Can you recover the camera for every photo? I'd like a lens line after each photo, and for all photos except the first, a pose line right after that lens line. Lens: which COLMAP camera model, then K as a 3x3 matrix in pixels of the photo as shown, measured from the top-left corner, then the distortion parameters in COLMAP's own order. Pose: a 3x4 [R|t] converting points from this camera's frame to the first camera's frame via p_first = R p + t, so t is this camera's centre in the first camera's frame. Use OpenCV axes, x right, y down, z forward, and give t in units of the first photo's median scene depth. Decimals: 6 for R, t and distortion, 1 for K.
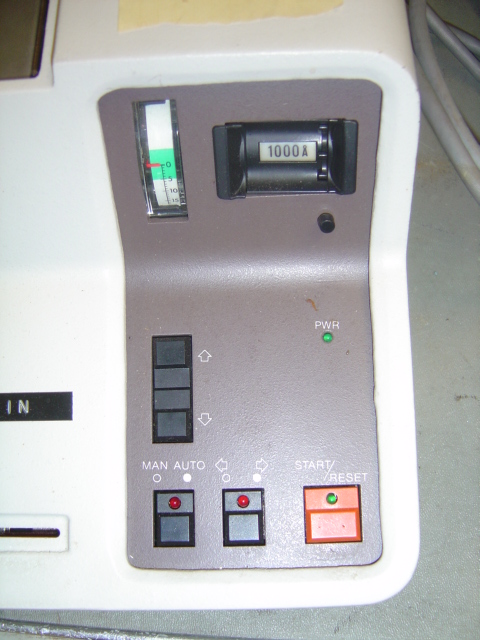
lens RADIAL K [[706.8, 0, 228.1], [0, 706.8, 330.8], [0, 0, 1]] dist [-0.150009, 0.014080]
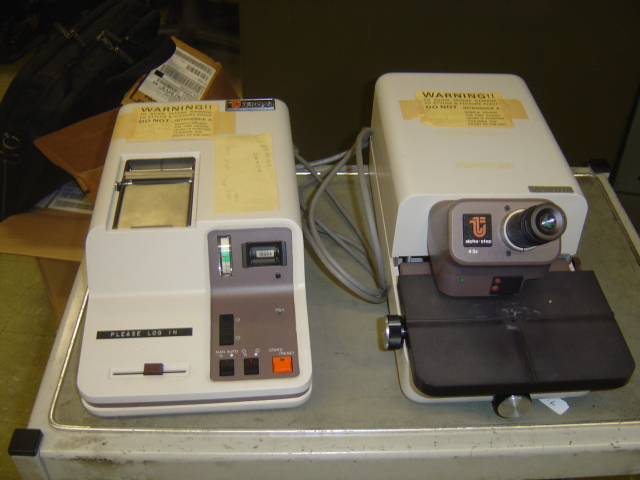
lens RADIAL K [[706.8, 0, 320.0], [0, 706.8, 240.0], [0, 0, 1]] dist [-0.150009, 0.014080]
pose [[0.994286, 0.007786, 0.106468, -0.008715], [0.048212, 0.857082, -0.512919, 1.324926], [-0.095246, 0.515121, 0.851809, -1.758411]]
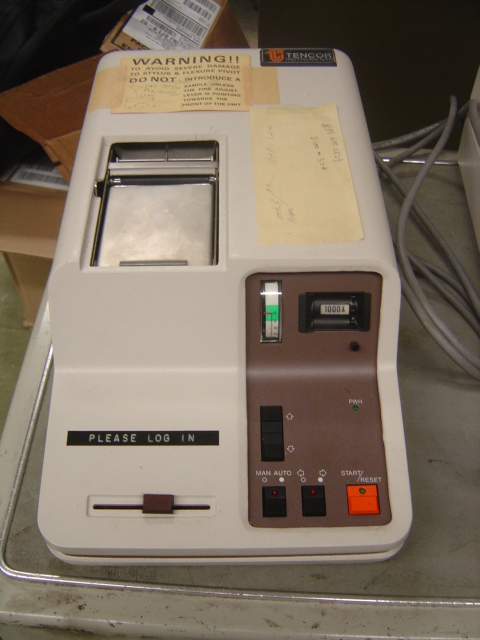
lens RADIAL K [[706.8, 0, 228.1], [0, 706.8, 330.8], [0, 0, 1]] dist [-0.150009, 0.014080]
pose [[0.999318, 0.032620, 0.017299, -0.243881], [-0.024949, 0.941923, -0.334900, 0.465848], [-0.027219, 0.334240, 0.942095, -0.830313]]
